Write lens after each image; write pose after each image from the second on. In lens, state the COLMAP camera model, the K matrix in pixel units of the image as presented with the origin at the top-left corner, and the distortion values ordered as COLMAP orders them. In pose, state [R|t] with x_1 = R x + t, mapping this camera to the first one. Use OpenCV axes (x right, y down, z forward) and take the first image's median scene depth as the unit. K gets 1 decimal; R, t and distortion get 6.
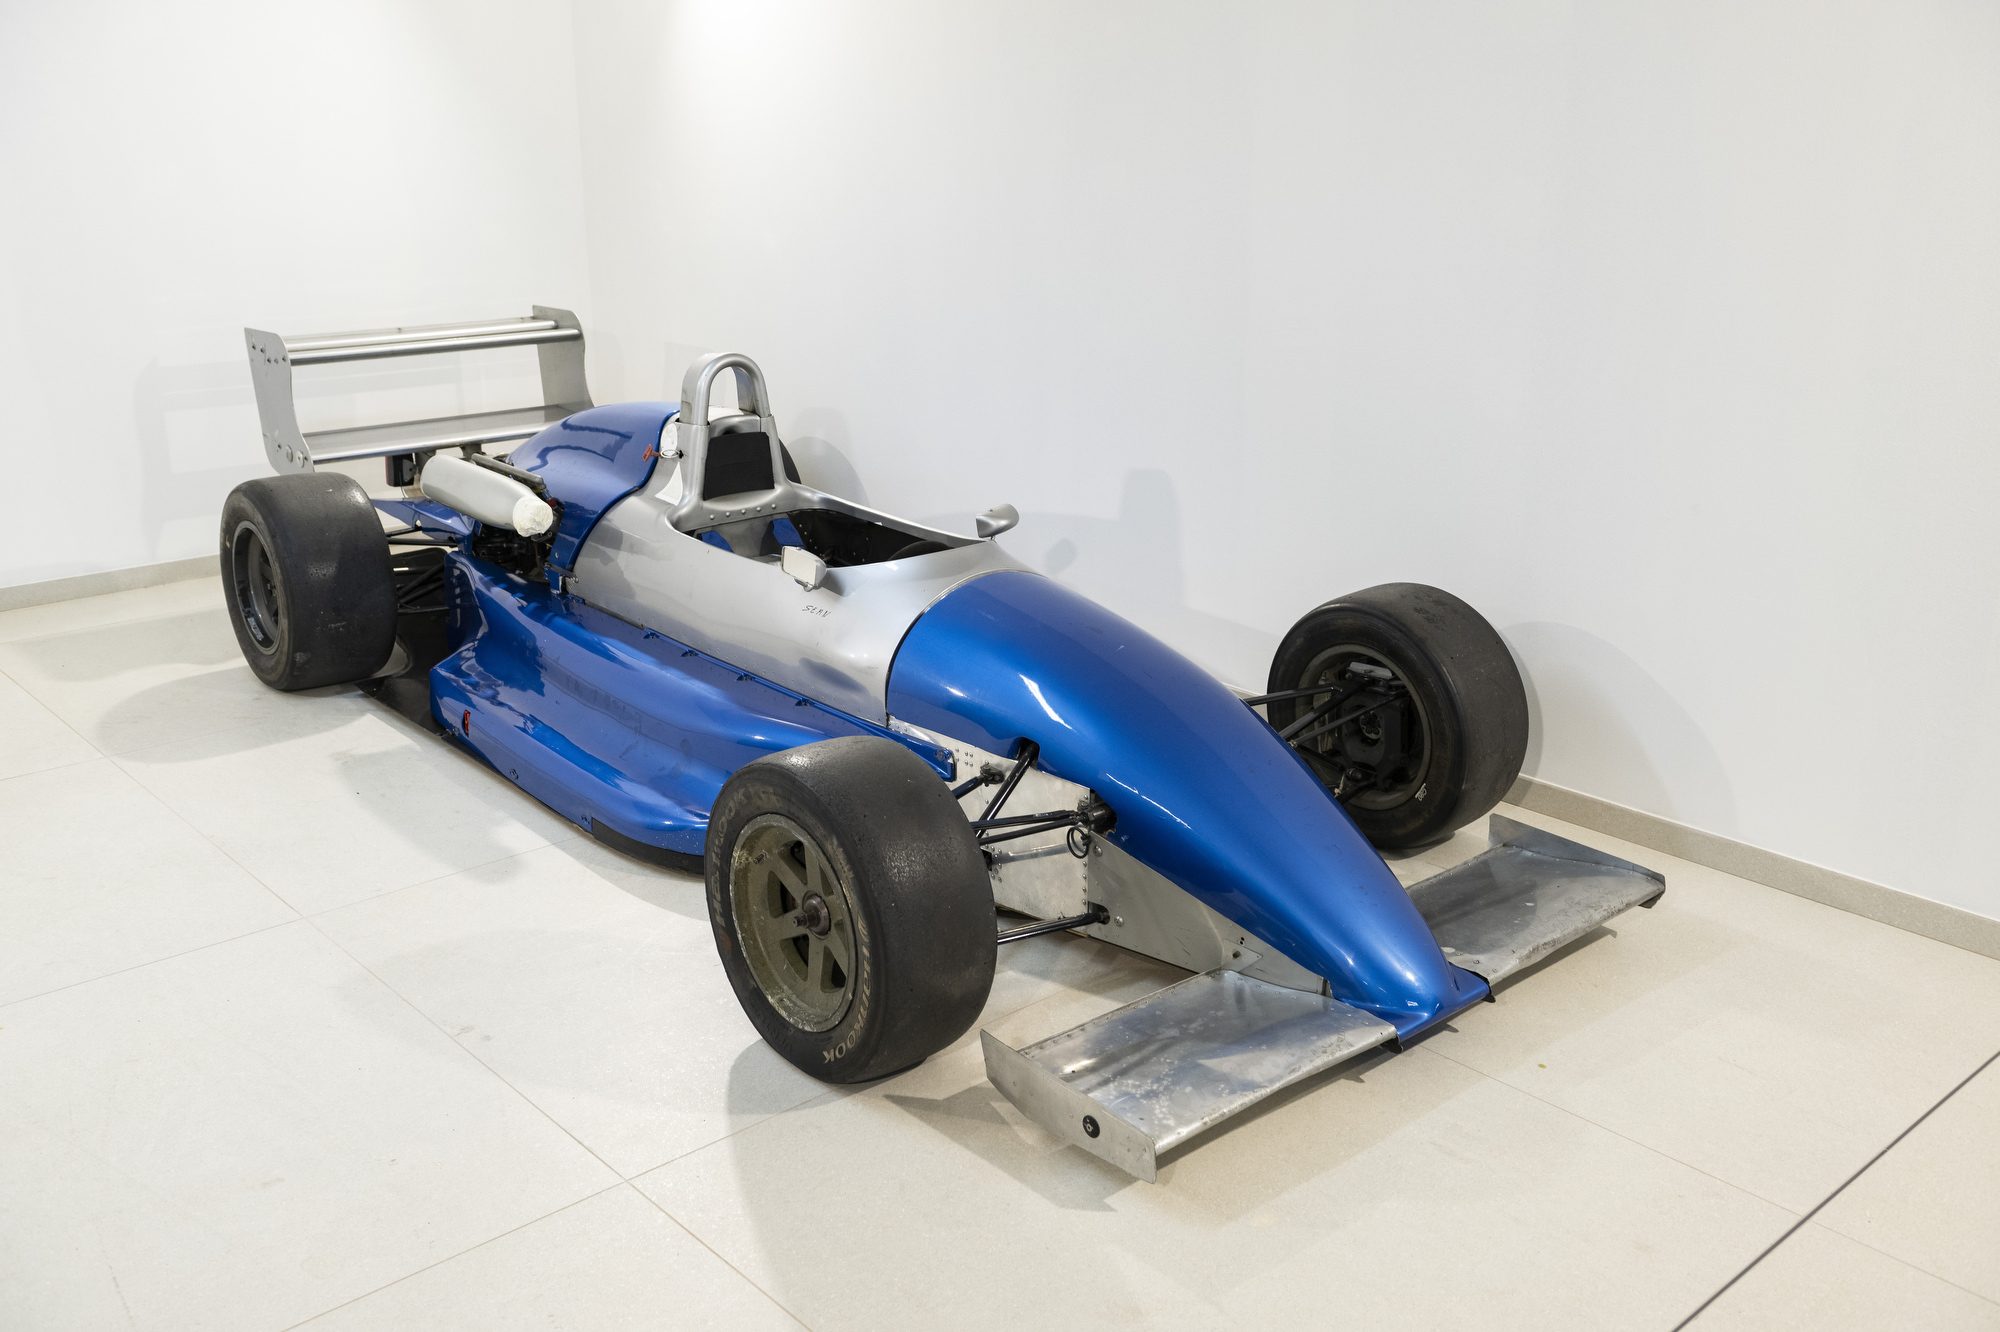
lens RADIAL K [[1819.1, 0, 1000.0], [0, 1819.1, 666.0], [0, 0, 1]] dist [0.000849, 0.000977]
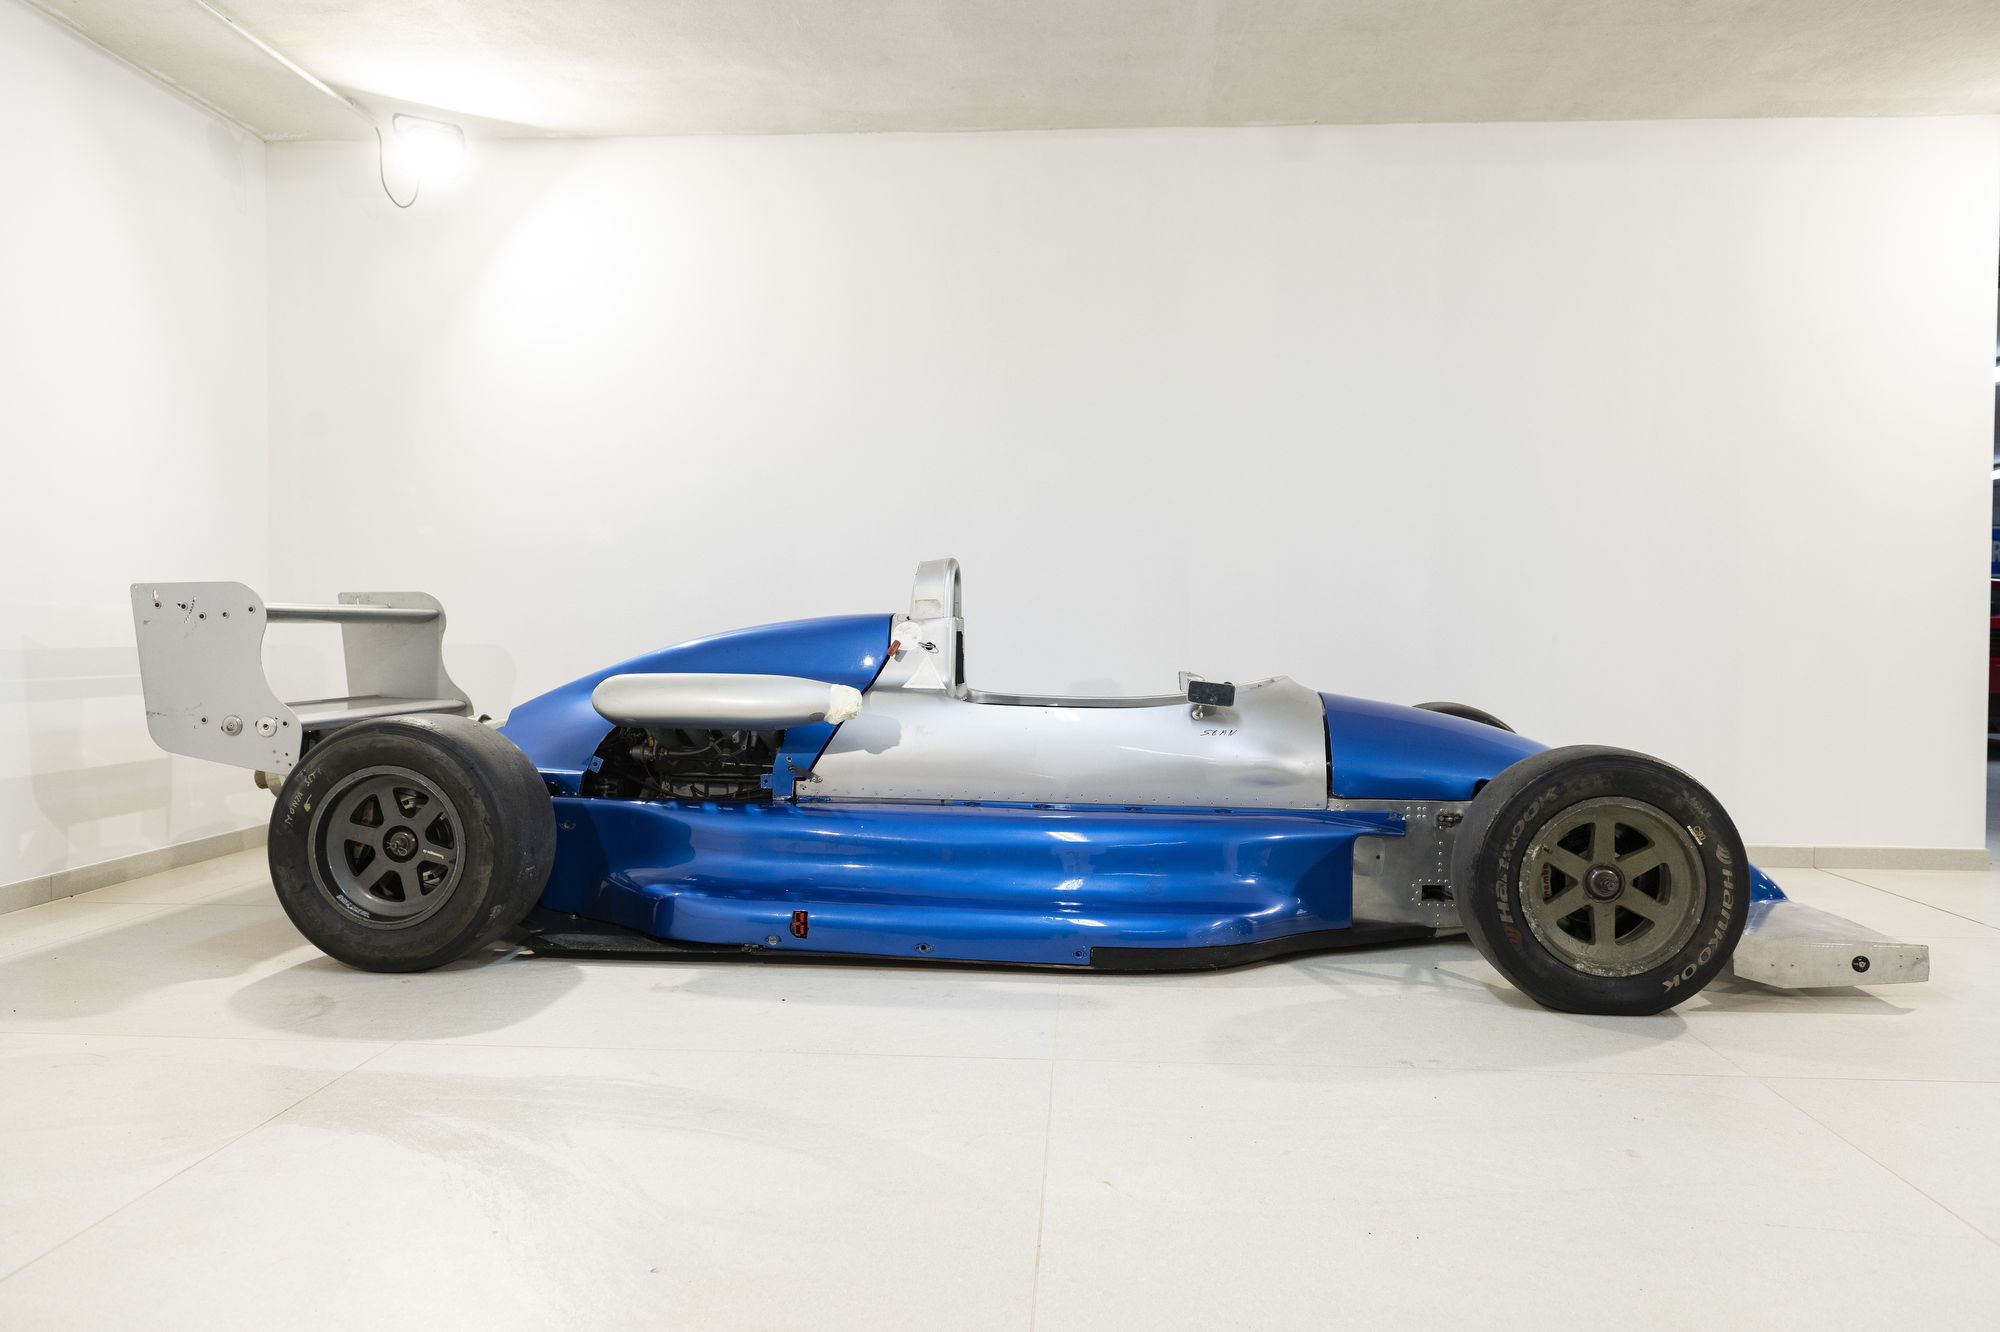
lens RADIAL K [[1443.2, 0, 1000.0], [0, 1443.2, 666.0], [0, 0, 1]] dist [-0.006206, -0.003425]
pose [[0.712242, -0.013931, 0.701796, -0.825770], [0.205722, 0.960043, -0.189726, 0.073216], [-0.671111, 0.279506, 0.686649, 0.424369]]
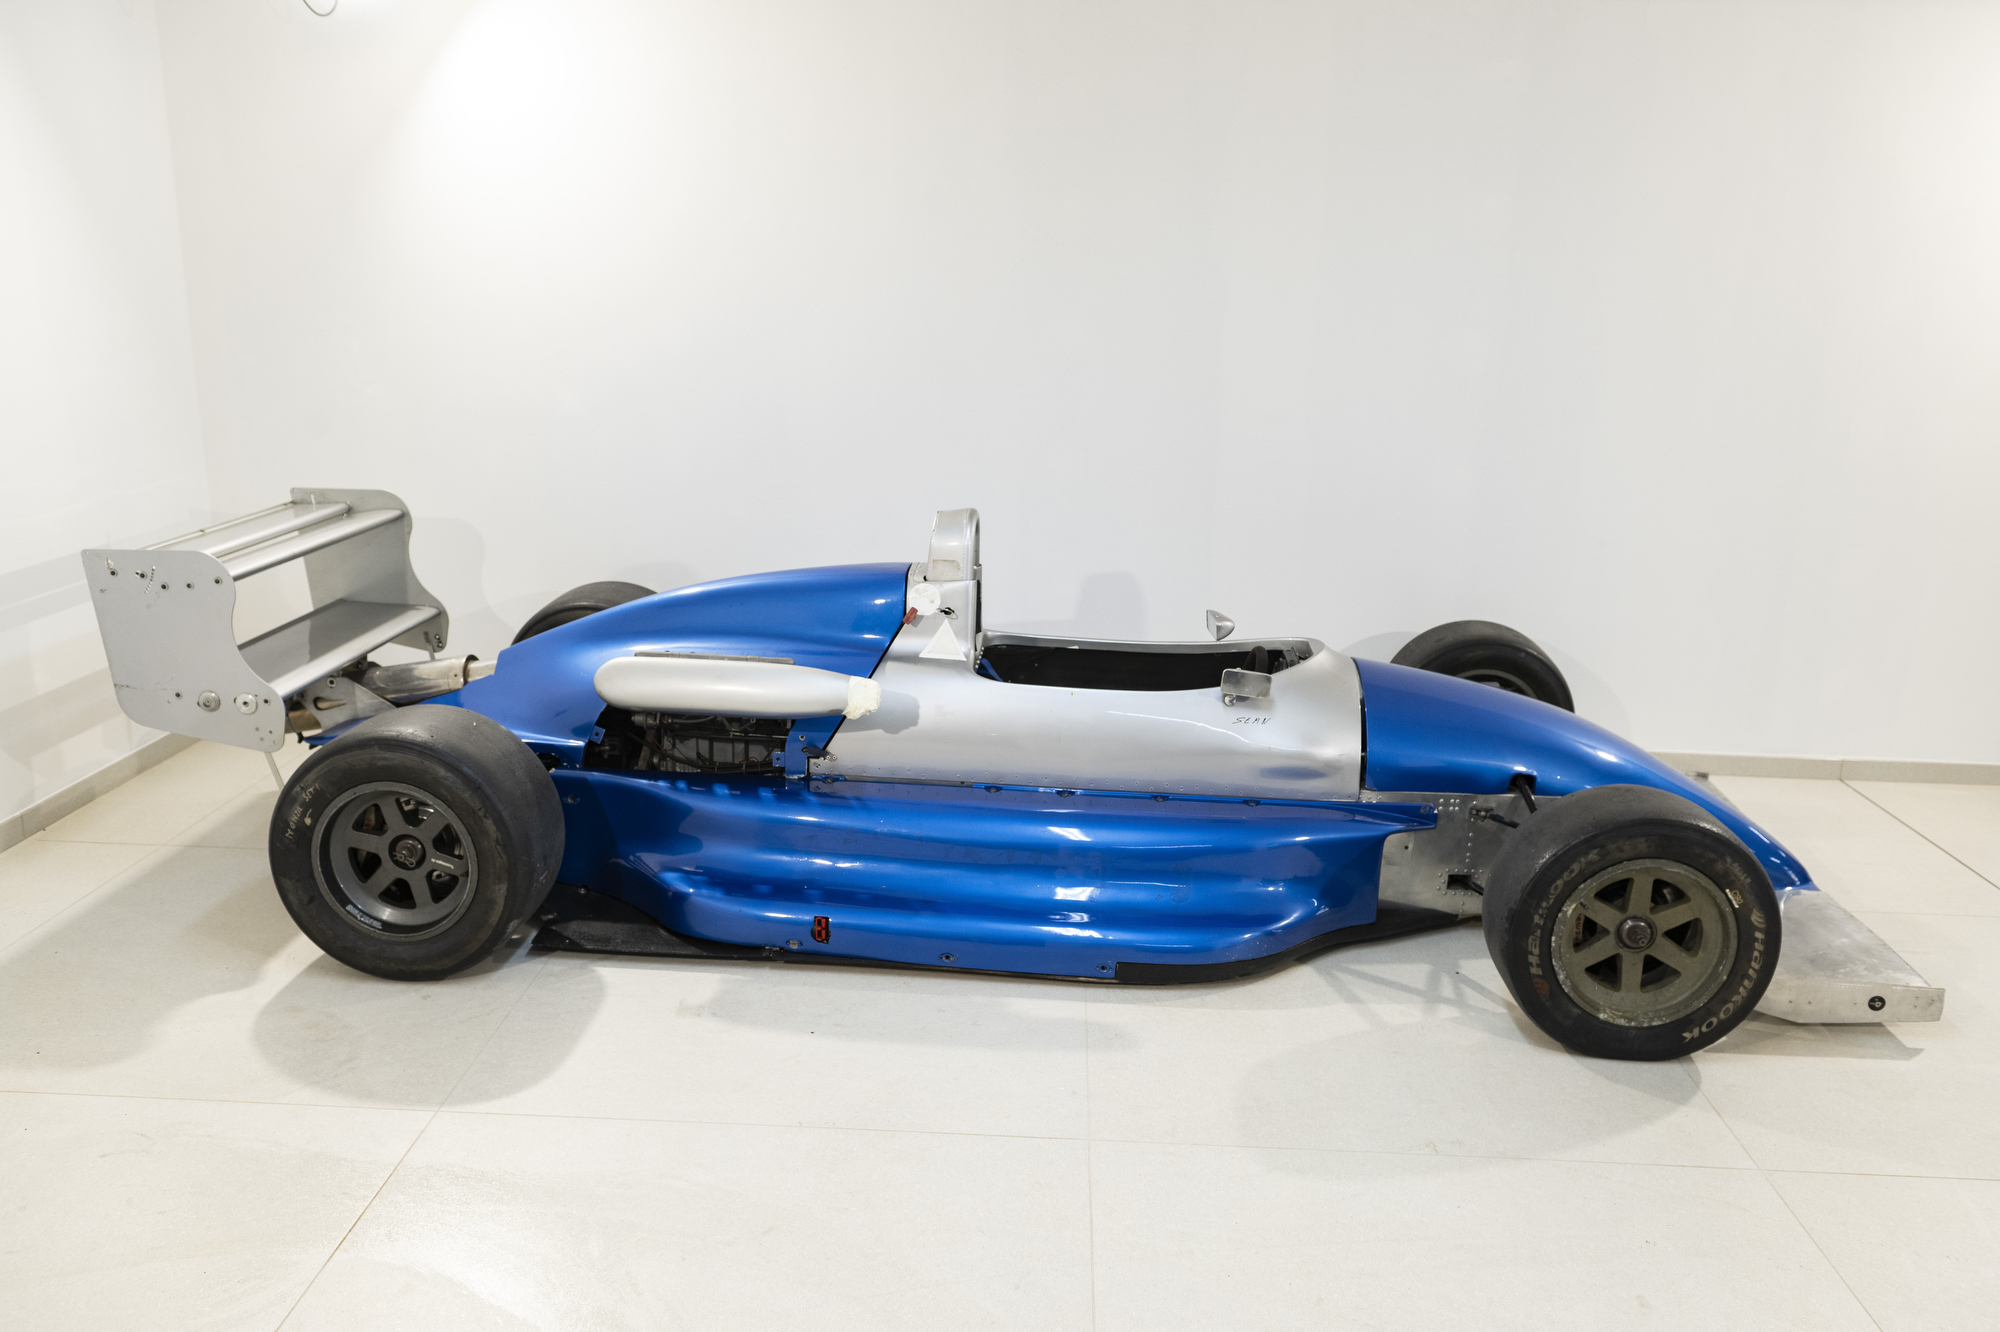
lens RADIAL K [[1567.1, 0, 1000.0], [0, 1567.1, 666.0], [0, 0, 1]] dist [-0.007382, 0.000640]
pose [[0.696238, -0.170519, 0.697264, -0.850674], [0.192797, 0.980104, 0.047175, -0.134562], [-0.691435, 0.101586, 0.715261, 0.392483]]
